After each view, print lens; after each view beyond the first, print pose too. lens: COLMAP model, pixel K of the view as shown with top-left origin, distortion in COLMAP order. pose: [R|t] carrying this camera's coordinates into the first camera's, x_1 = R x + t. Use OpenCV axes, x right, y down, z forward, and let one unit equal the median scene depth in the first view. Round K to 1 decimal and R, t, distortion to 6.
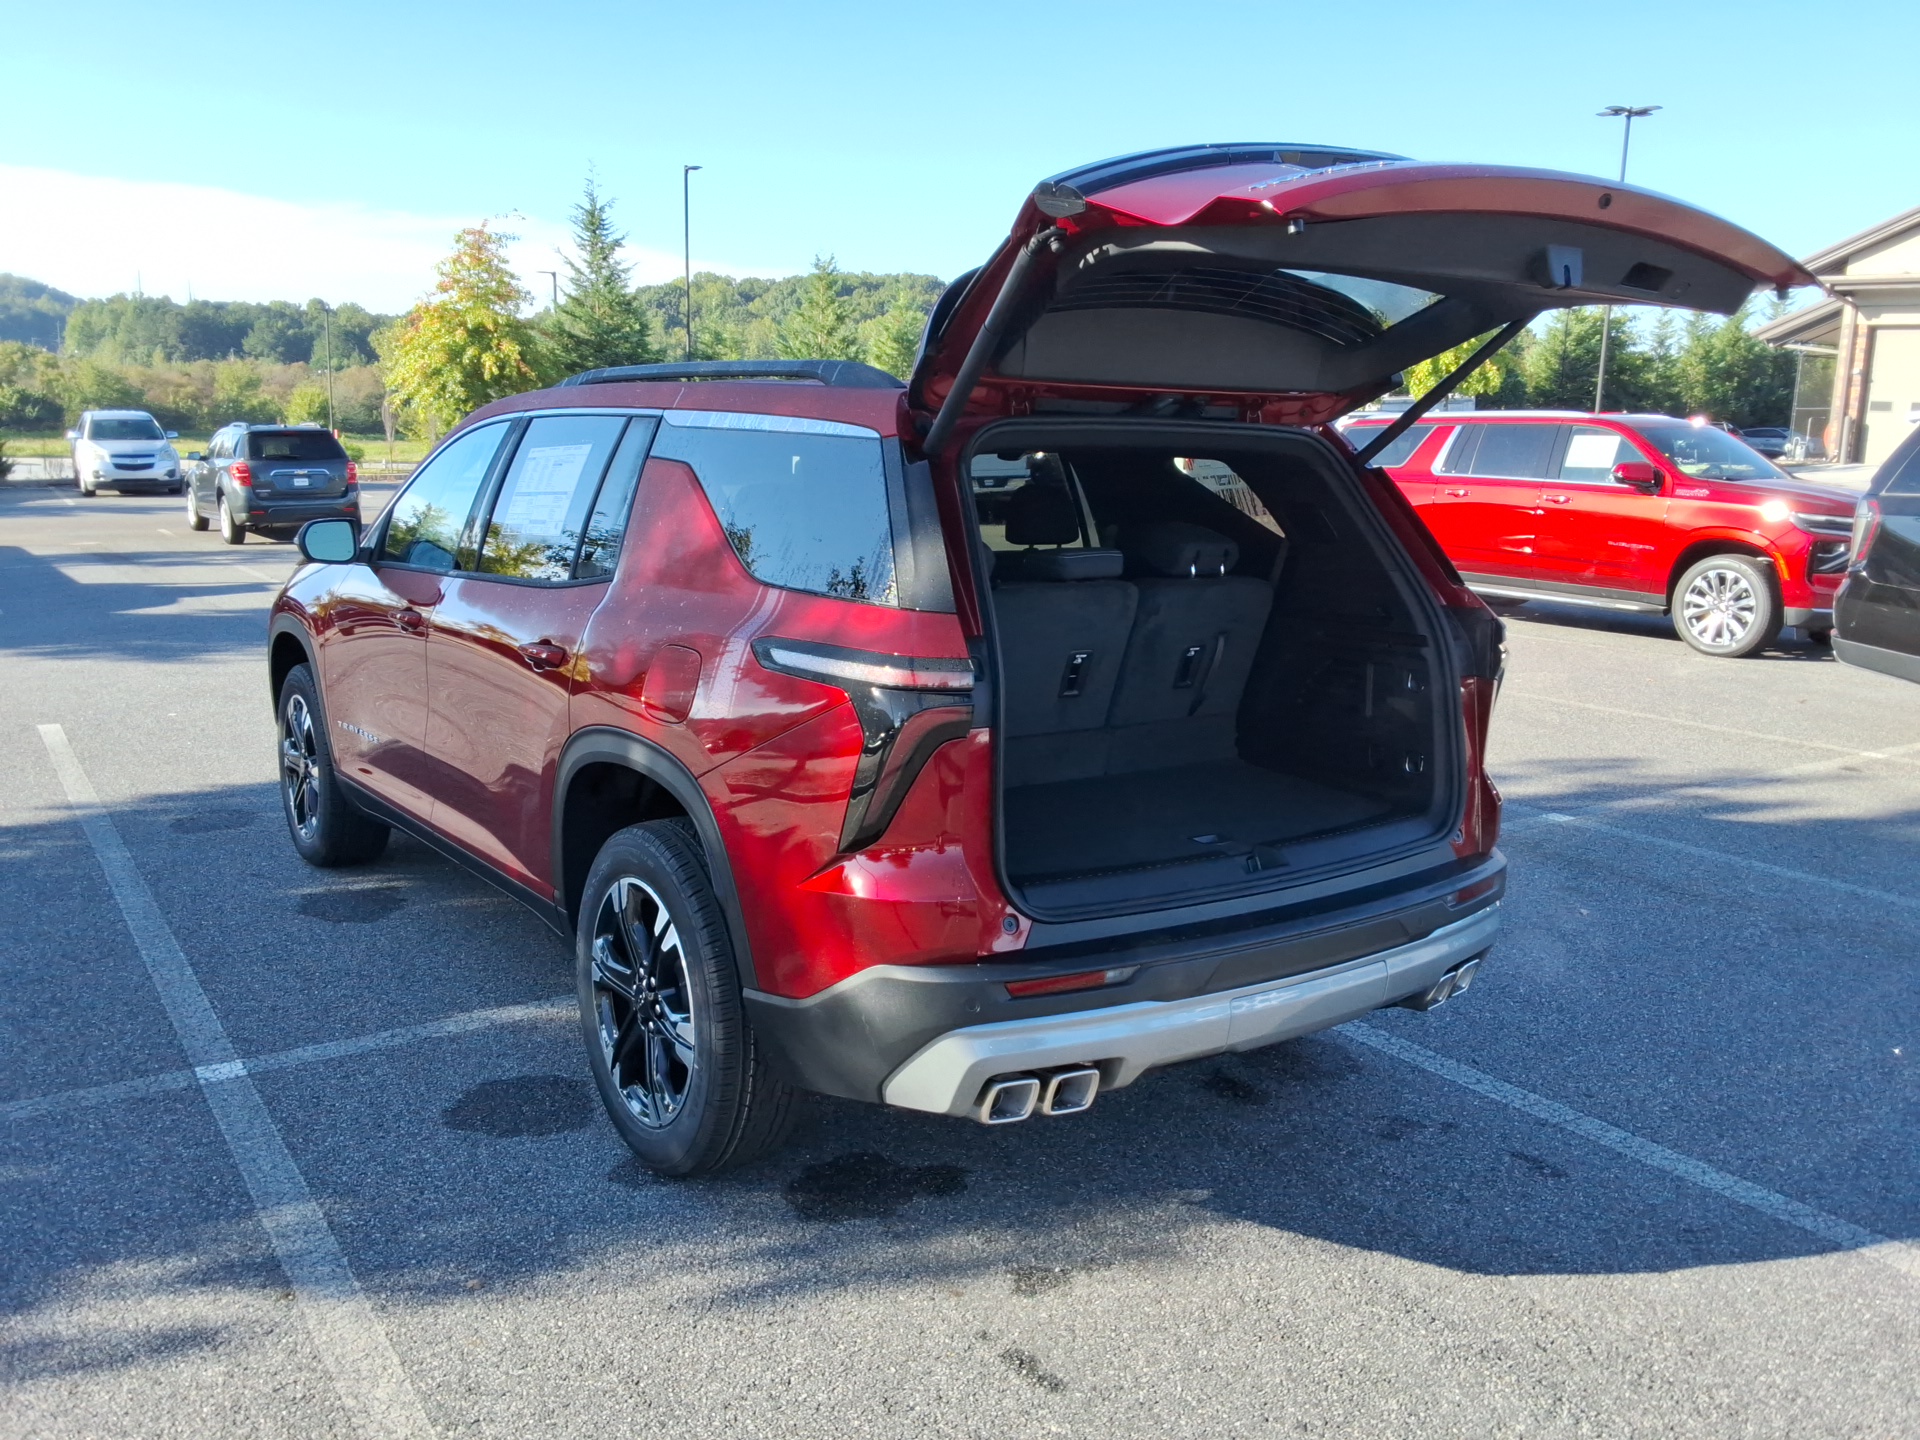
lens RADIAL K [[1541.4, 0, 972.8], [0, 1541.4, 707.9], [0, 0, 1]] dist [0.105304, -0.159348]
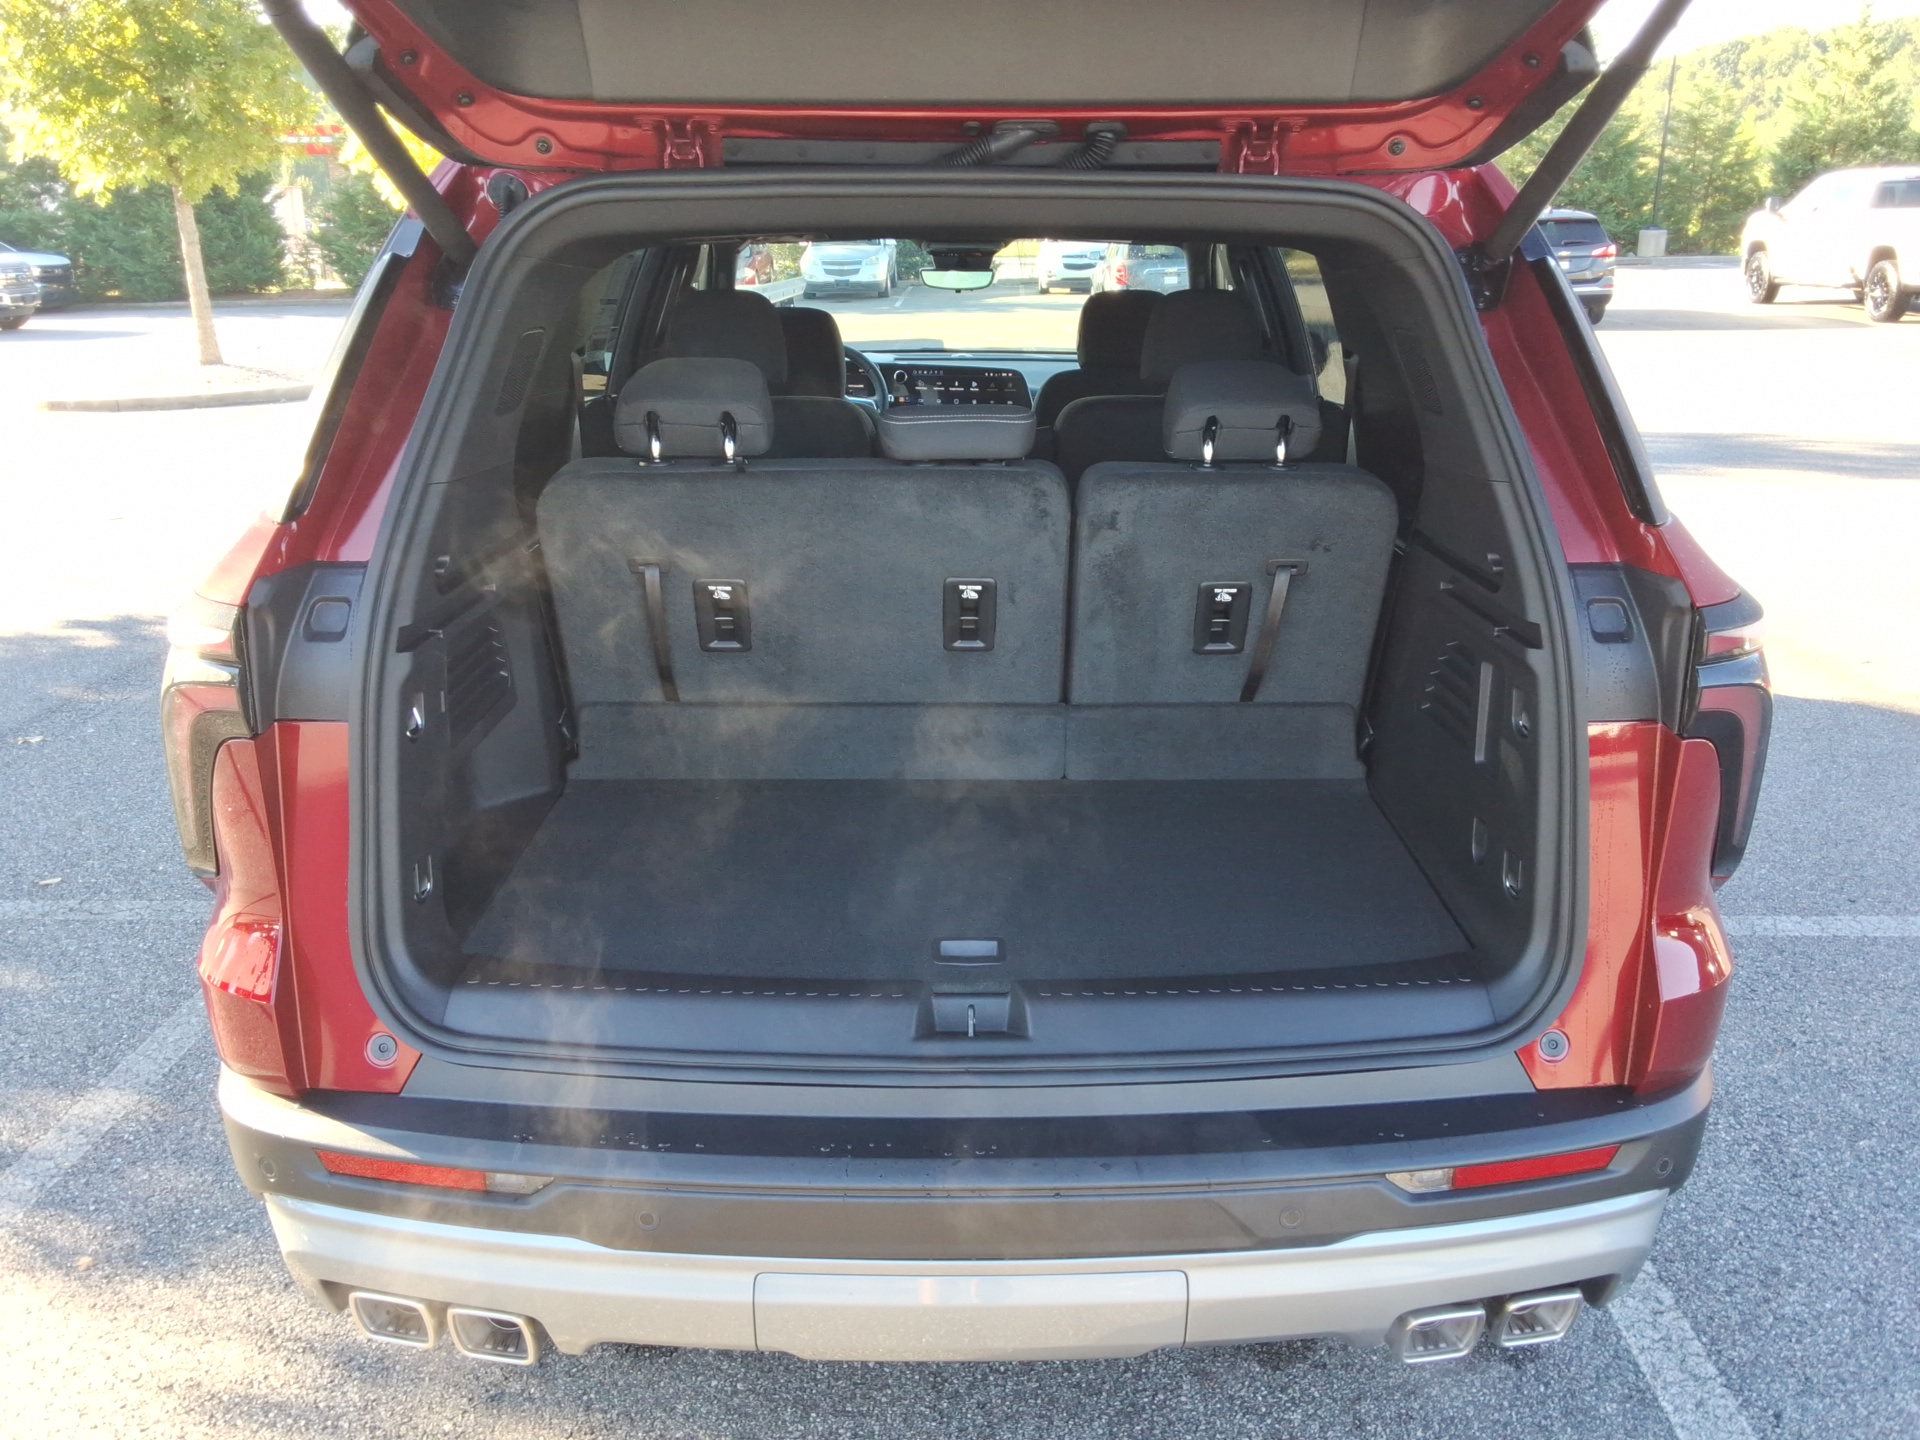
lens RADIAL K [[1541.4, 0, 971.5], [0, 1541.4, 700.4], [0, 0, 1]] dist [0.105304, -0.159348]
pose [[0.816416, 0.149883, -0.557674, 0.238148], [-0.079987, 0.985771, 0.147843, -0.045569], [0.571898, -0.076095, 0.816788, 0.290039]]
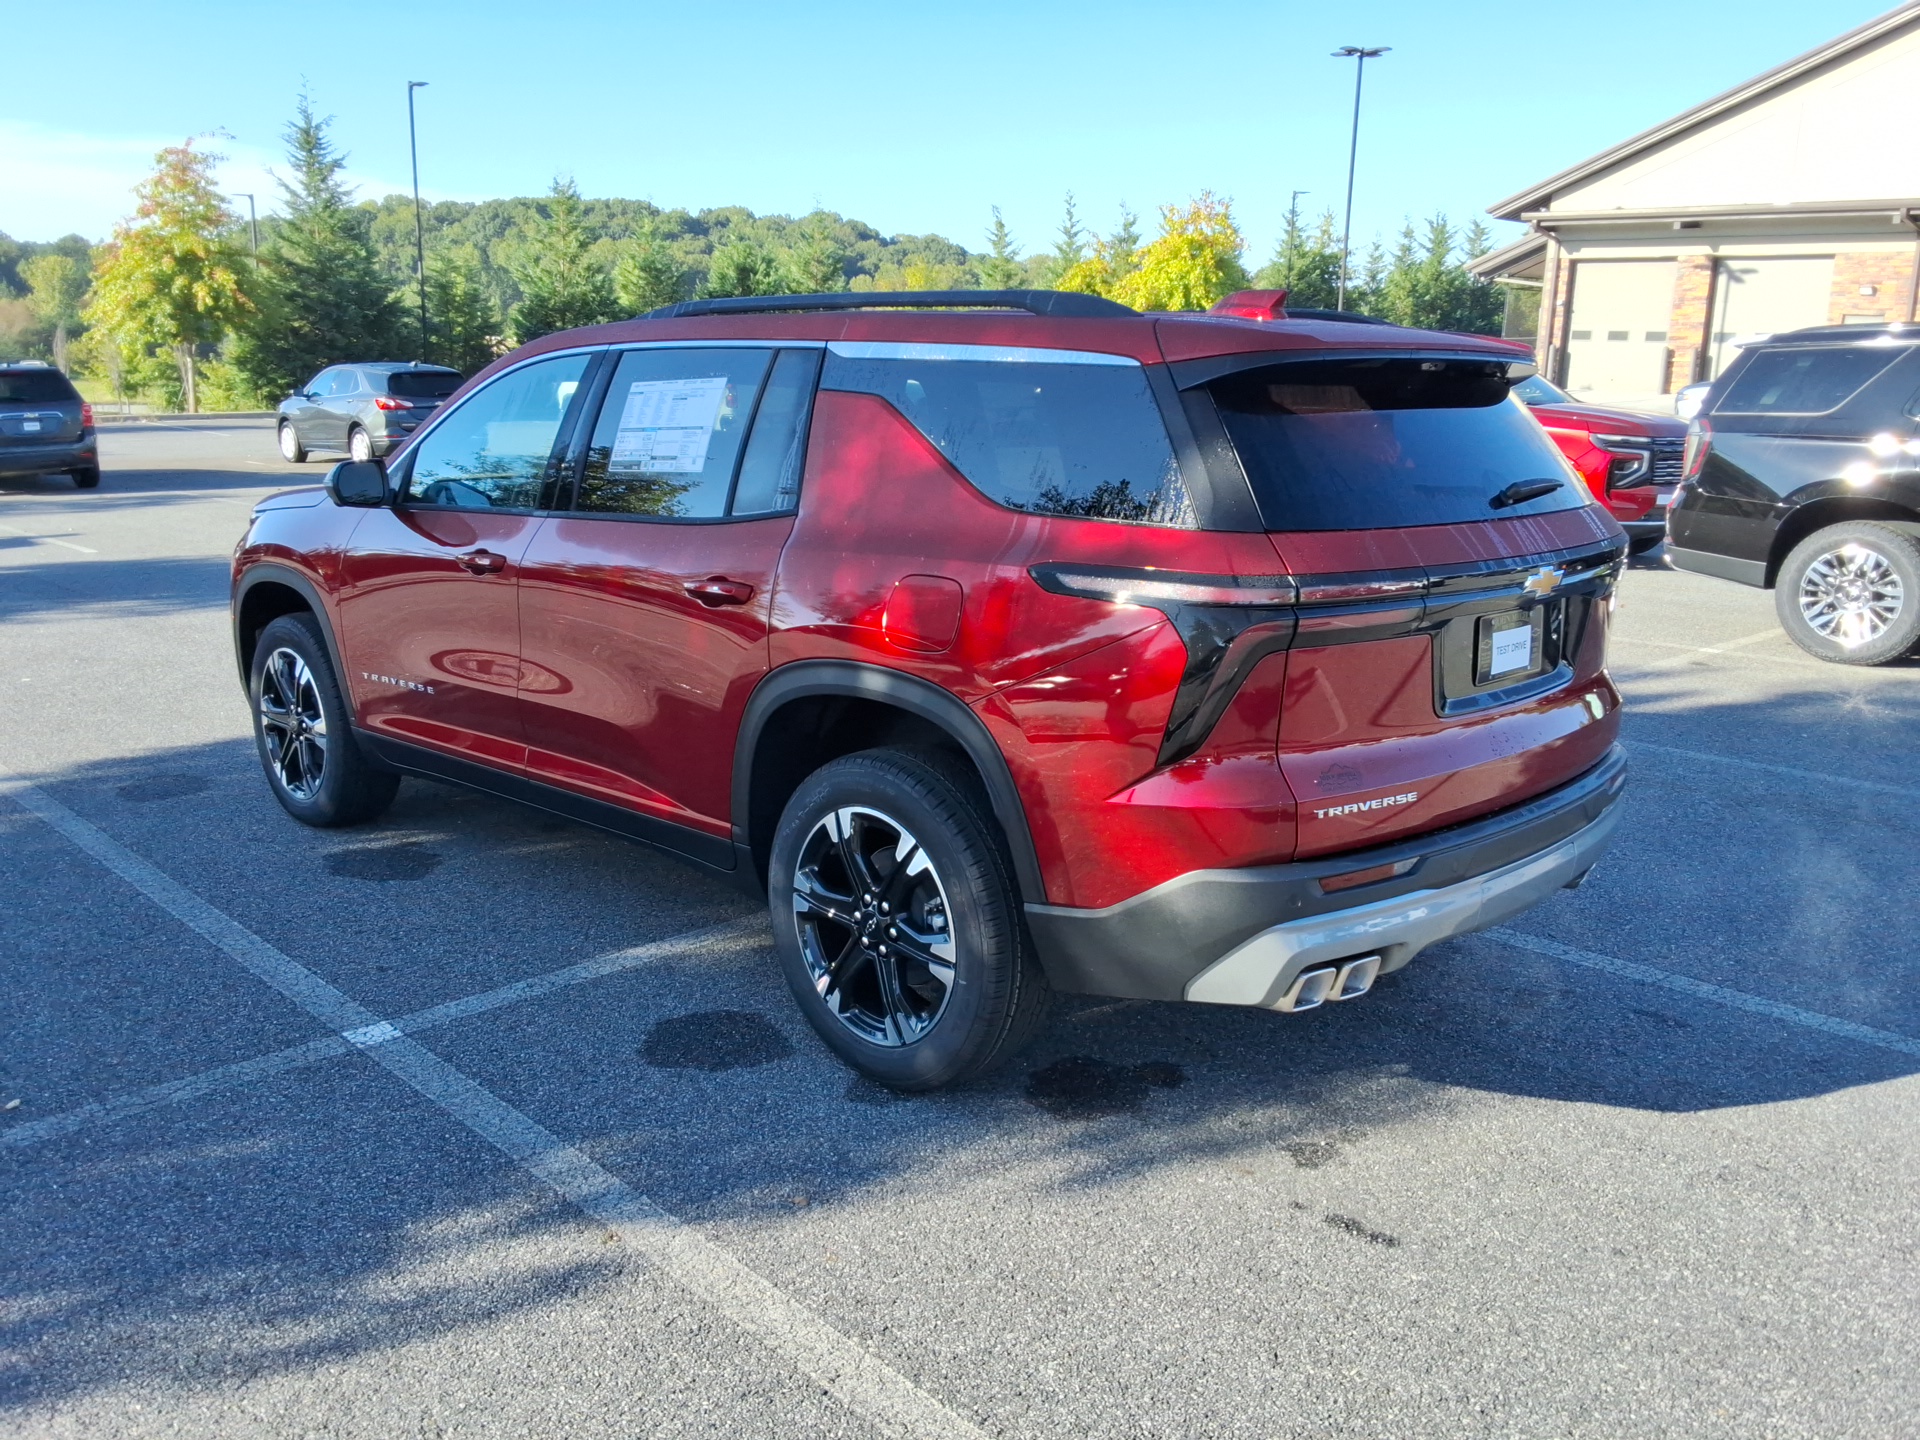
lens RADIAL K [[1541.4, 0, 972.4], [0, 1541.4, 704.4], [0, 0, 1]] dist [0.105304, -0.159348]
pose [[0.984699, -0.045102, 0.168328, -0.171564], [0.038504, 0.998364, 0.042260, 0.001436], [-0.169959, -0.035132, 0.984825, -0.004266]]
